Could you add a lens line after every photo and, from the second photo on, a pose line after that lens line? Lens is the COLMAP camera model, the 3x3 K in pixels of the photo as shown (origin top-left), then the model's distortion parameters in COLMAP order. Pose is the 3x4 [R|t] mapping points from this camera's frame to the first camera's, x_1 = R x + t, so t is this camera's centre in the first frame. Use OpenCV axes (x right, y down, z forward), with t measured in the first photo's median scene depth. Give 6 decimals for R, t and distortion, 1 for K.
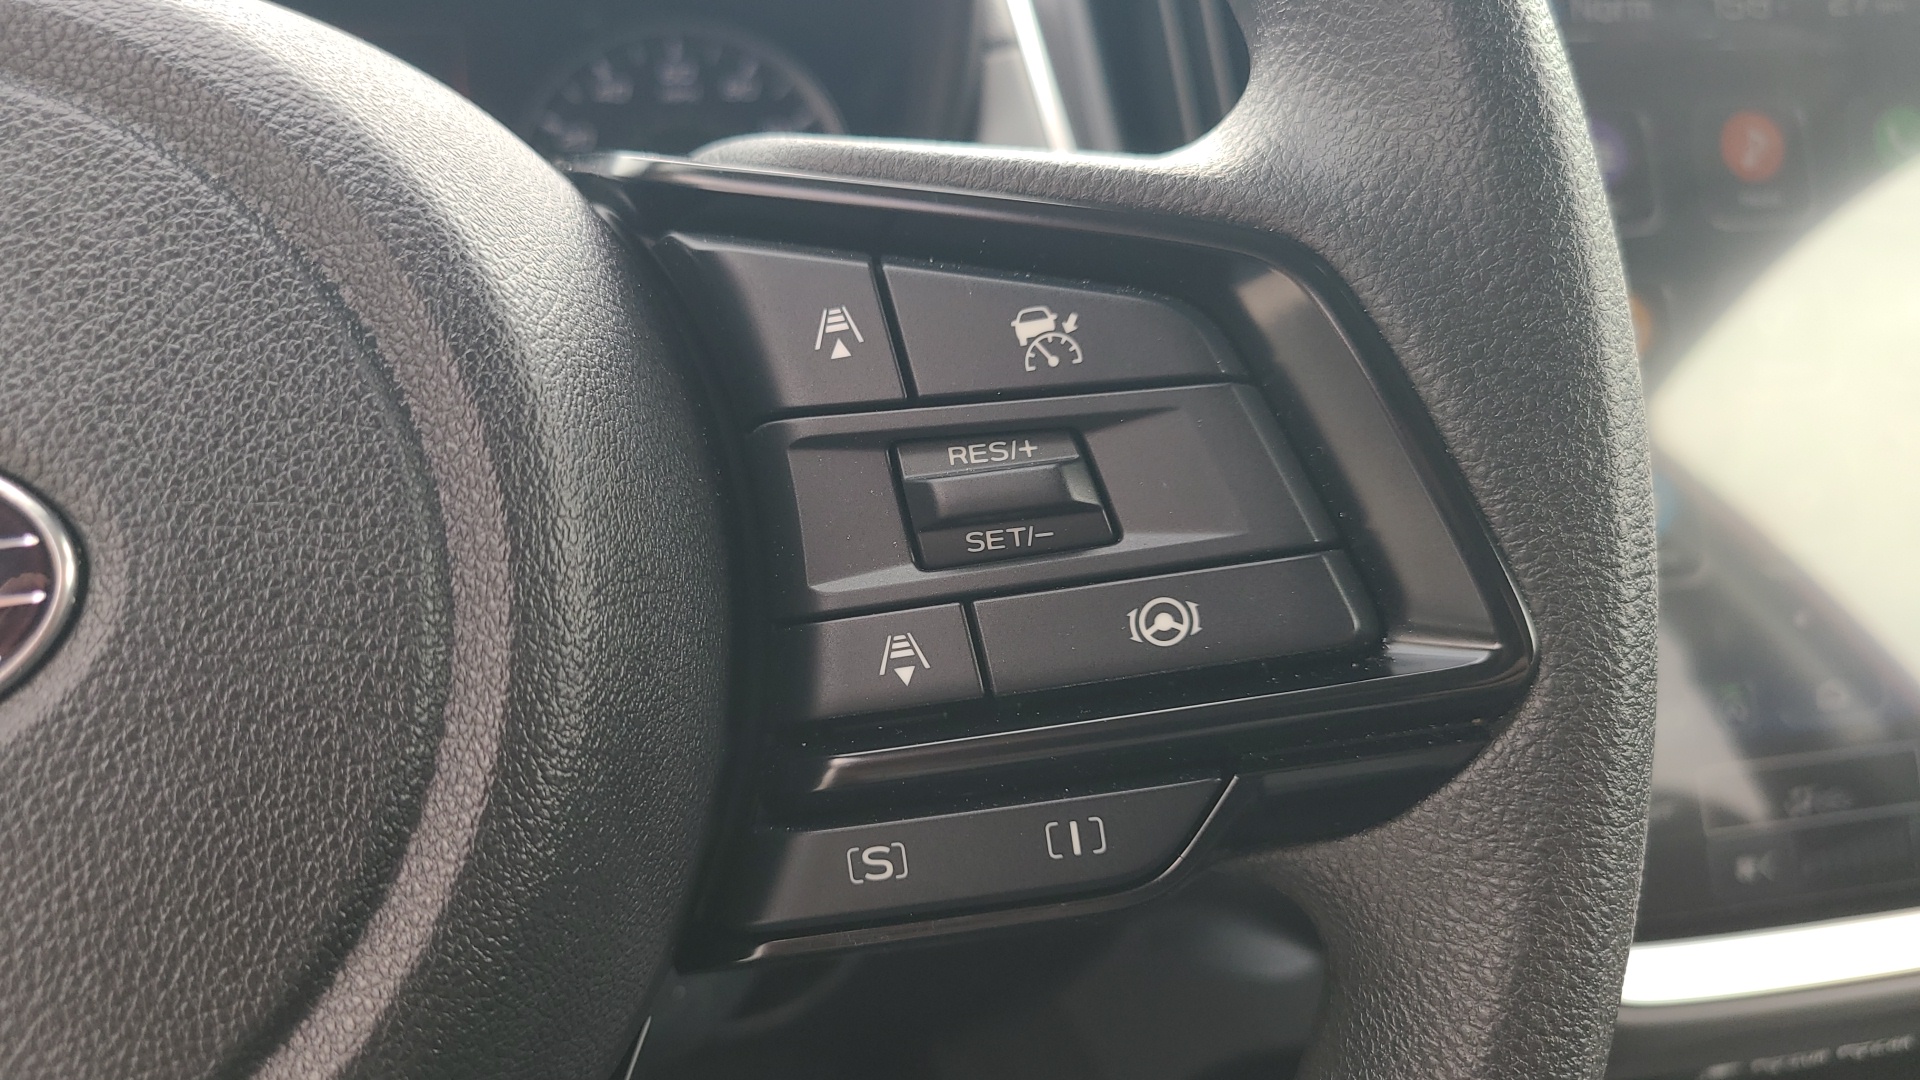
lens RADIAL K [[1382.1, 0, 958.4], [0, 1382.1, 611.5], [0, 0, 1]] dist [-0.003395, 0.002720]
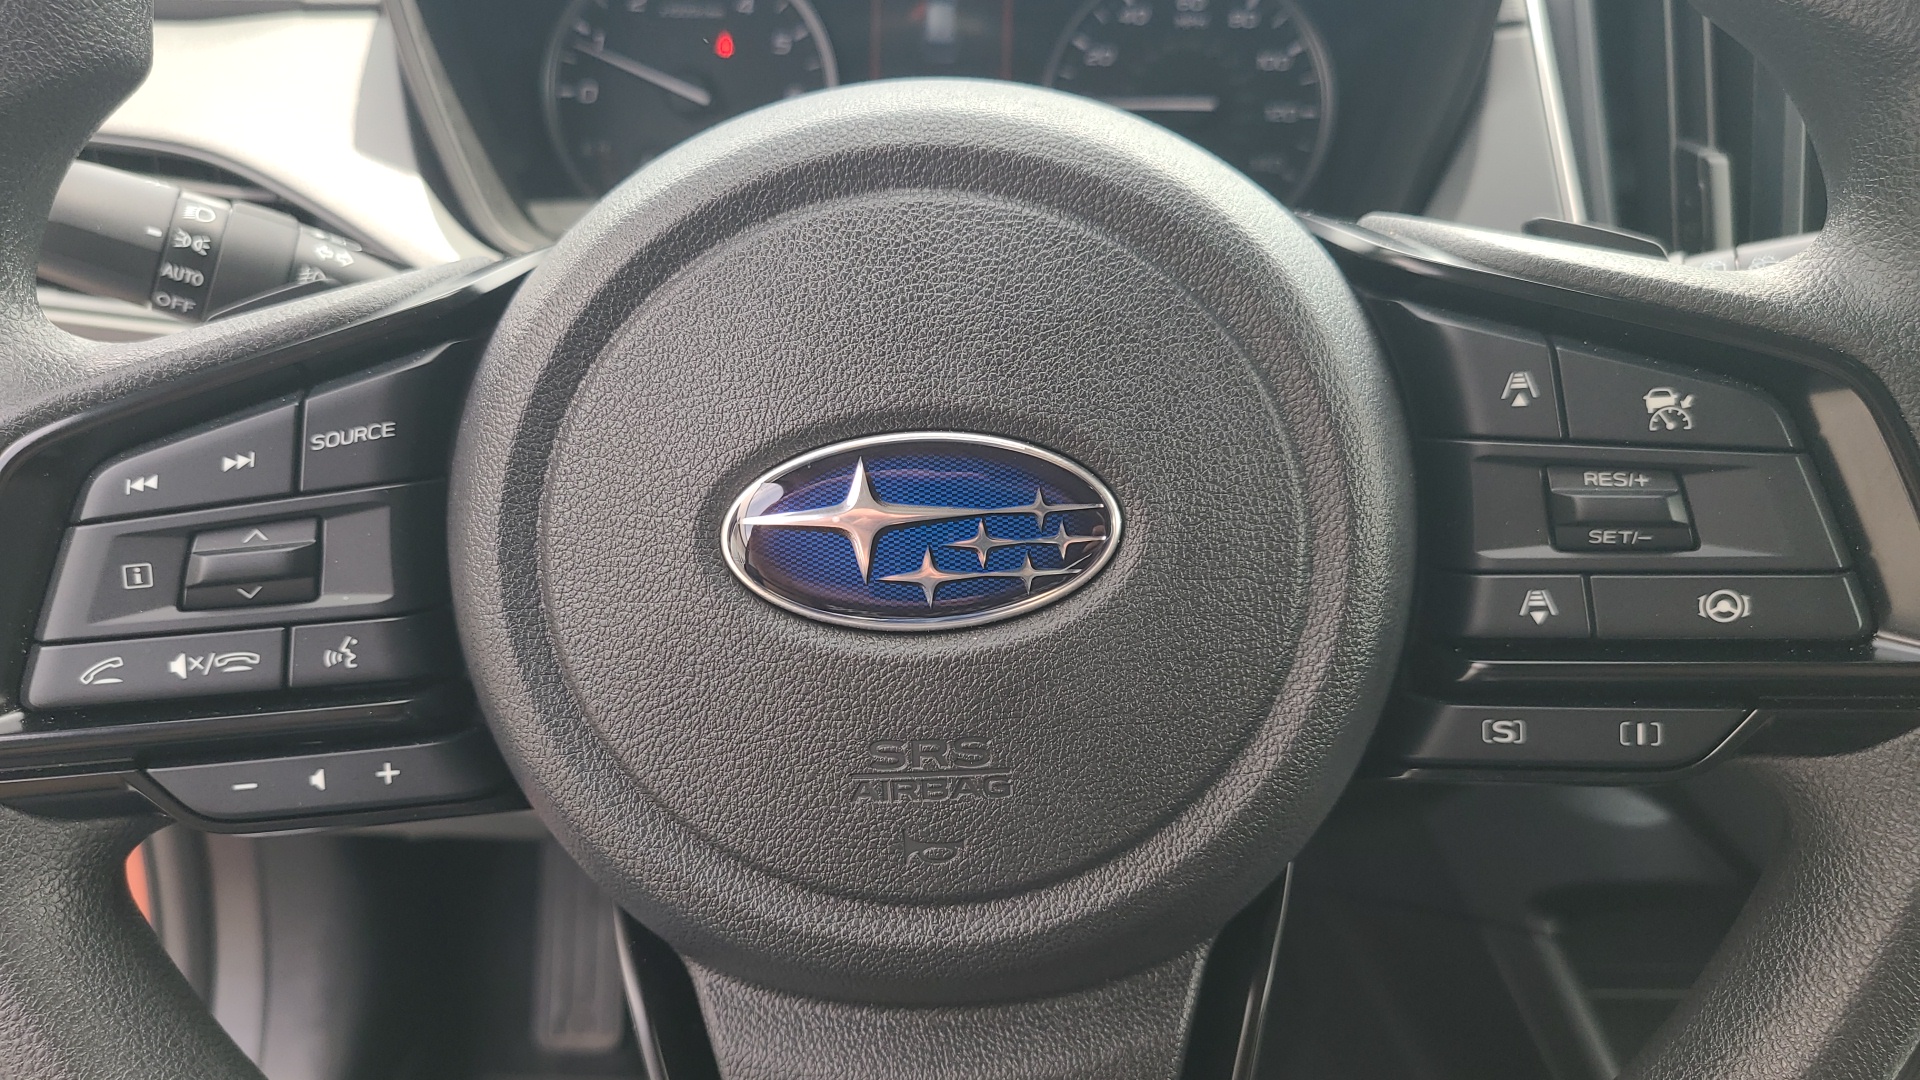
lens RADIAL K [[1431.2, 0, 938.4], [0, 1431.2, 540.9], [0, 0, 1]] dist [0.056300, -0.044982]
pose [[0.985335, 0.117682, -0.123559, -0.512770], [-0.101688, 0.986466, 0.128626, -0.179377], [0.137023, -0.114175, 0.983966, -0.689297]]
